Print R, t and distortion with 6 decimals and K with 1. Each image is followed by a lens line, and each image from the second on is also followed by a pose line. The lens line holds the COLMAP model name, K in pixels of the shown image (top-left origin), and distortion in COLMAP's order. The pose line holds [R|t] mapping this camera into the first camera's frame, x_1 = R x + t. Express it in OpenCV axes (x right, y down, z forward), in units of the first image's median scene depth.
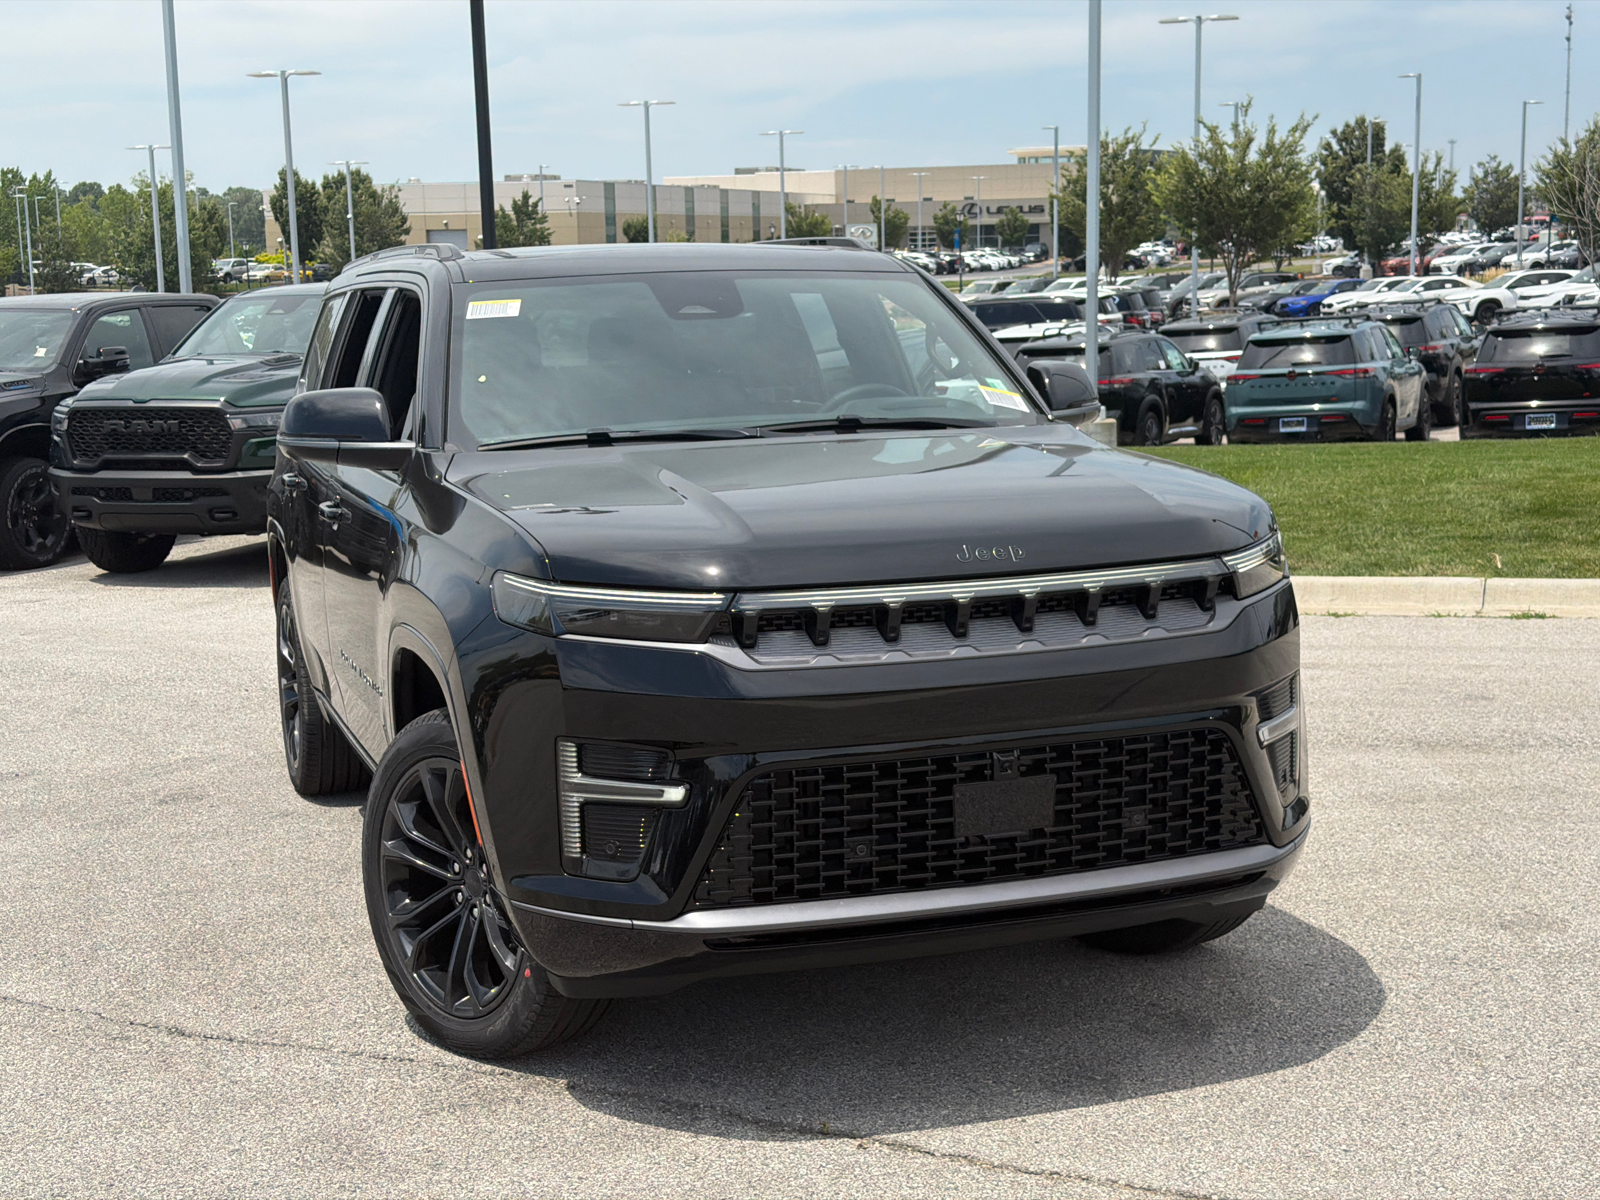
lens RADIAL K [[2199.7, 0, 817.4], [0, 2199.7, 590.6], [0, 0, 1]] dist [0.108782, 0.000000]
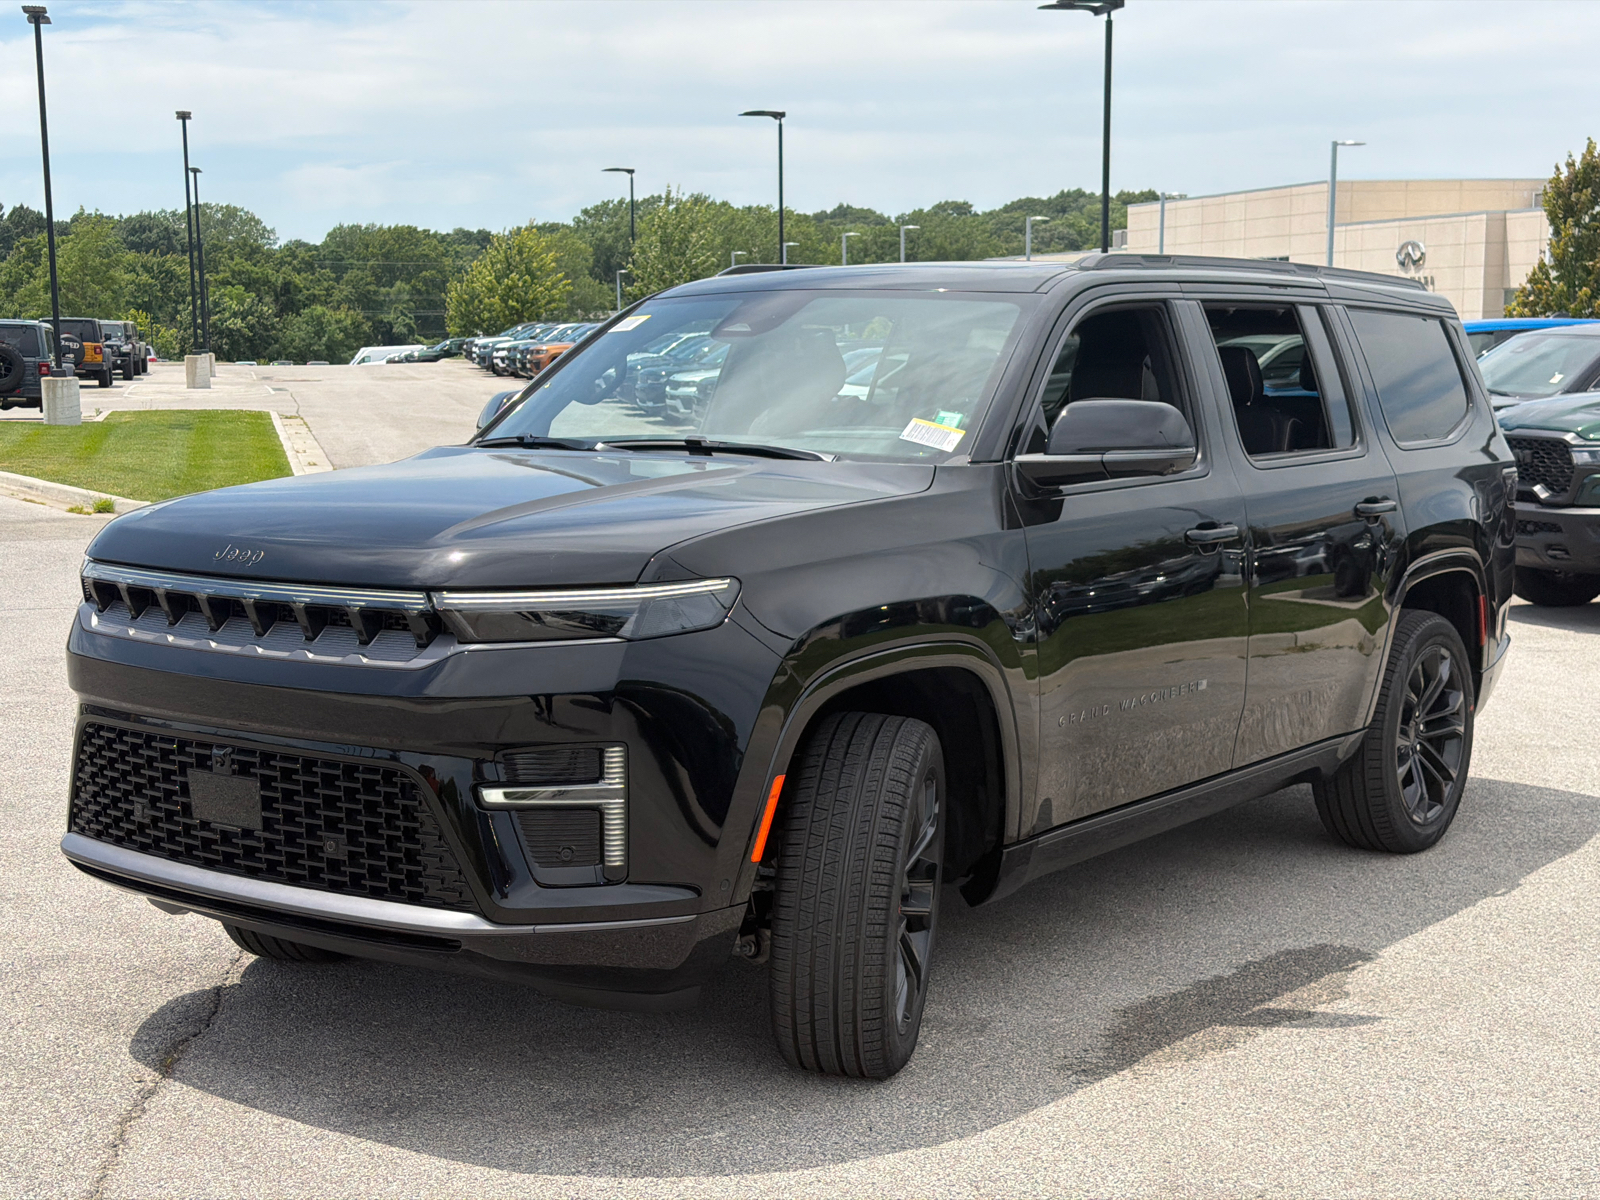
lens RADIAL K [[2199.7, 0, 791.7], [0, 2199.7, 609.6], [0, 0, 1]] dist [0.108782, 0.000000]
pose [[0.565754, 0.122990, -0.815350, 0.969897], [-0.126626, 0.990044, 0.061479, -0.079773], [0.814794, 0.068462, 0.575695, 0.552386]]
